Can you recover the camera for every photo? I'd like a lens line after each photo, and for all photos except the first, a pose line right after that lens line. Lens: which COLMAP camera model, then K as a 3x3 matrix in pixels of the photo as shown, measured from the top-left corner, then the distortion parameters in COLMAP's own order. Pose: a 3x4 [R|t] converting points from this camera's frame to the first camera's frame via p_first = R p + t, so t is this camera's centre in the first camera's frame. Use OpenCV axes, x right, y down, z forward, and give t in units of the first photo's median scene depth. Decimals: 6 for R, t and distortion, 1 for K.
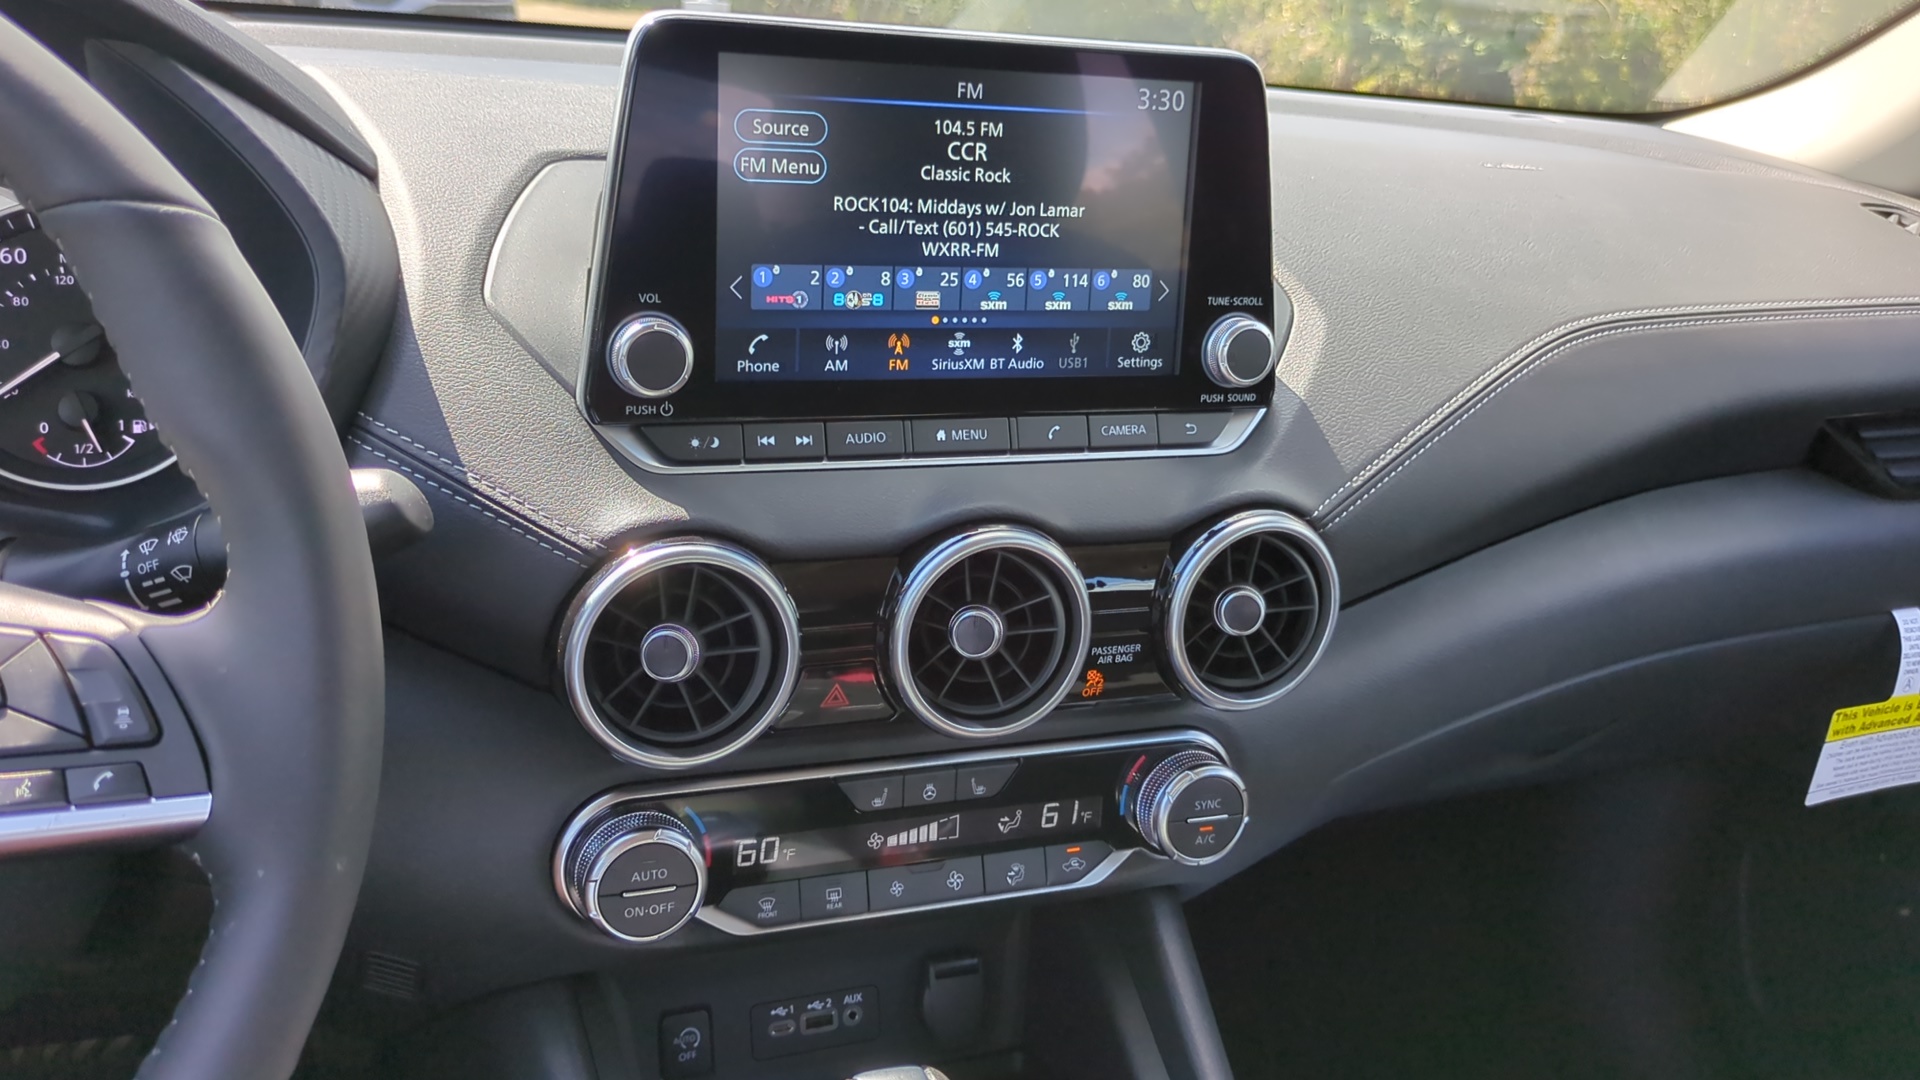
lens RADIAL K [[1652.2, 0, 960.0], [0, 1652.2, 540.0], [0, 0, 1]] dist [0.033344, -0.017531]
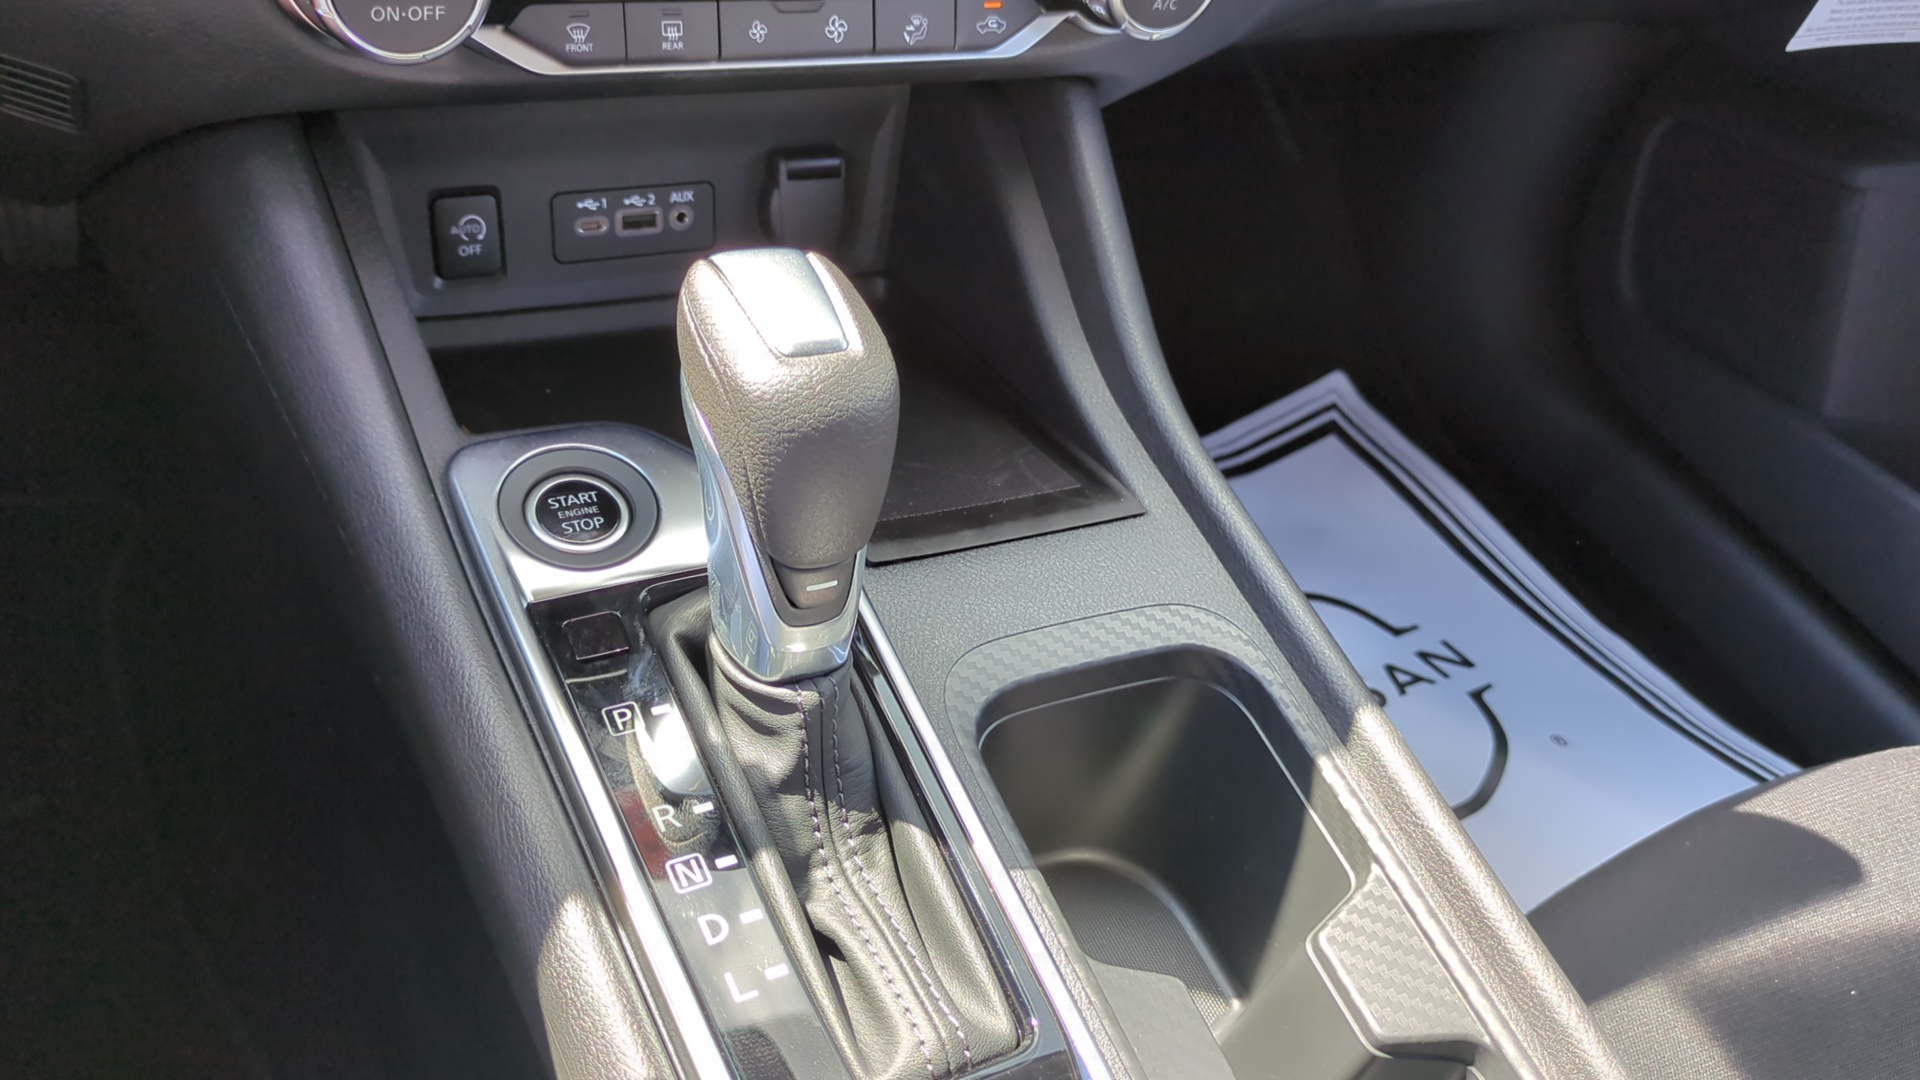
lens RADIAL K [[1652.2, 0, 960.0], [0, 1652.2, 540.0], [0, 0, 1]] dist [0.033344, -0.017531]
pose [[0.989782, 0.035901, 0.137997, -0.042878], [-0.088899, 0.912038, 0.400354, 0.114437], [-0.111485, -0.408531, 0.905910, 0.232523]]
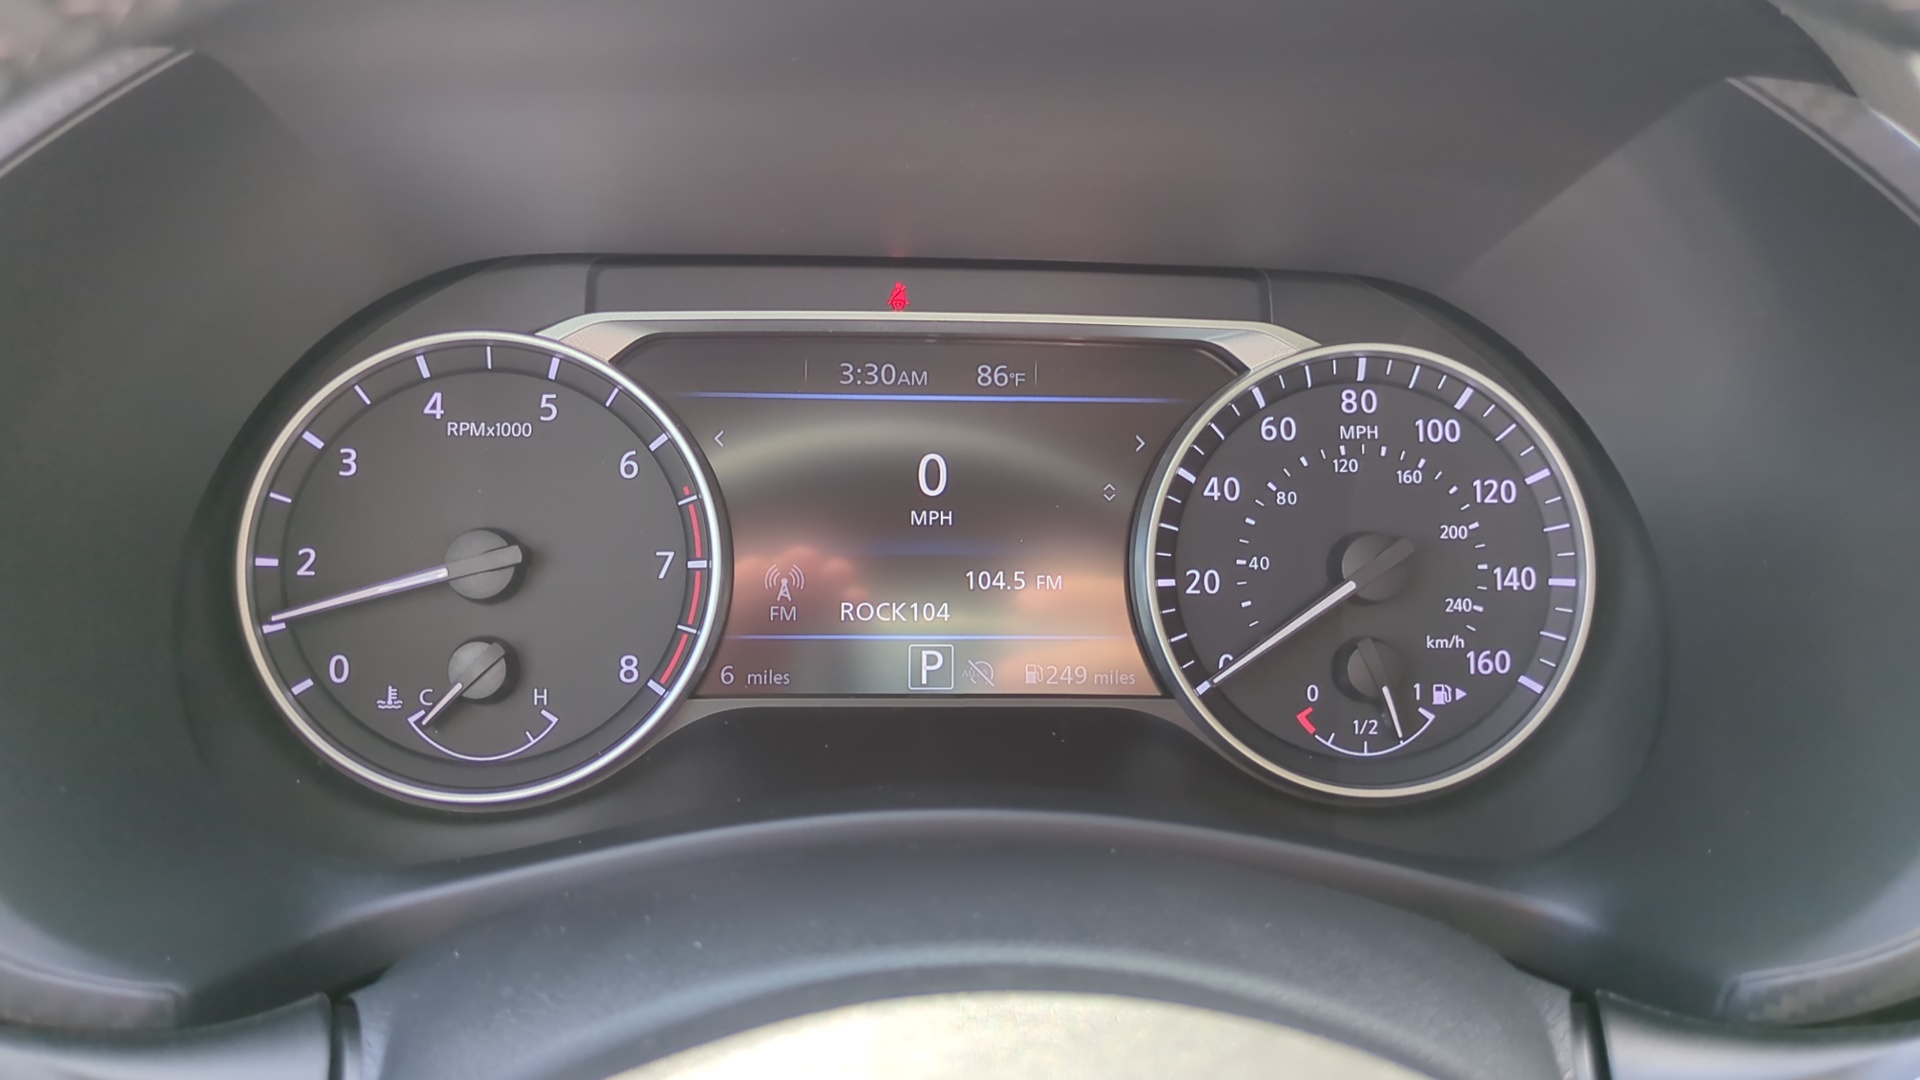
lens RADIAL K [[1652.2, 0, 960.0], [0, 1652.2, 540.0], [0, 0, 1]] dist [0.033344, -0.017531]
pose [[0.948725, 0.045392, -0.312827, -0.487977], [-0.054735, 0.998277, -0.021145, -0.107315], [0.311328, 0.037183, 0.949575, 0.344509]]
